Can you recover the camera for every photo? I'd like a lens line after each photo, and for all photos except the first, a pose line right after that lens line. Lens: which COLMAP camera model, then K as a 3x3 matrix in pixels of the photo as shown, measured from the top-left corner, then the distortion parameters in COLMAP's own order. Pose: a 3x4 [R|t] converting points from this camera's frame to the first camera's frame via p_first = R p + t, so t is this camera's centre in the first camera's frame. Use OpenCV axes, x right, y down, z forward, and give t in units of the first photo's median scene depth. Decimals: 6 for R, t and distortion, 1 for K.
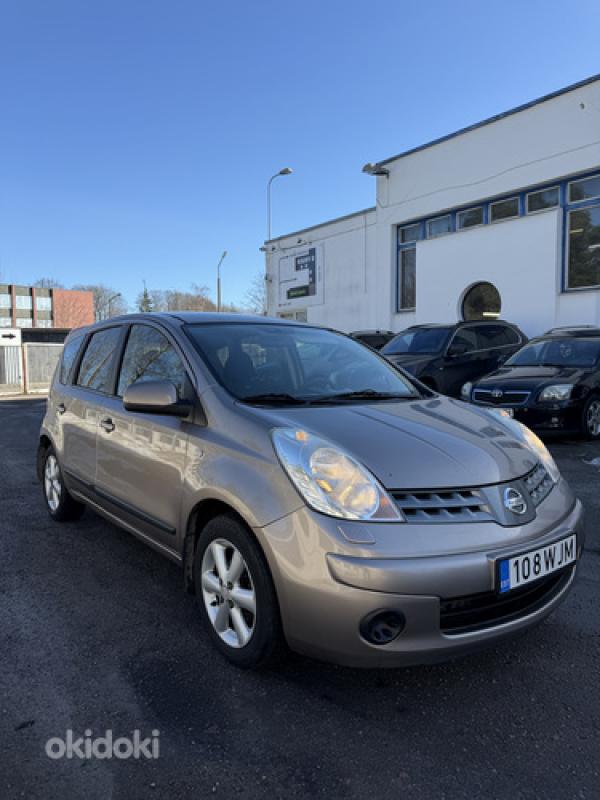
lens RADIAL K [[549.8, 0, 301.5], [0, 549.8, 423.0], [0, 0, 1]] dist [0.004280, 0.000259]
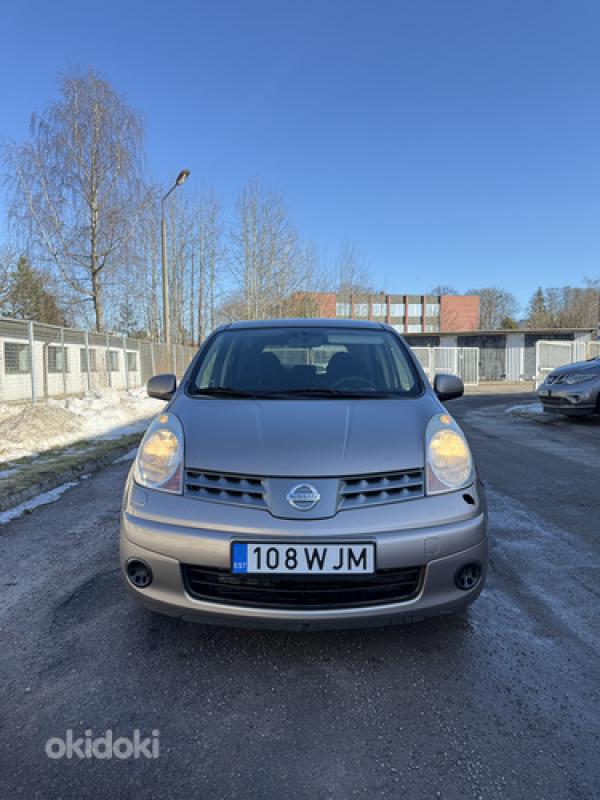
lens RADIAL K [[559.0, 0, 298.2], [0, 559.0, 398.9], [0, 0, 1]] dist [0.002062, -0.023638]
pose [[0.779952, 0.033028, -0.624967, 1.045200], [-0.062840, 0.997693, -0.025697, -0.013212], [0.622677, 0.059315, 0.780228, 0.176090]]
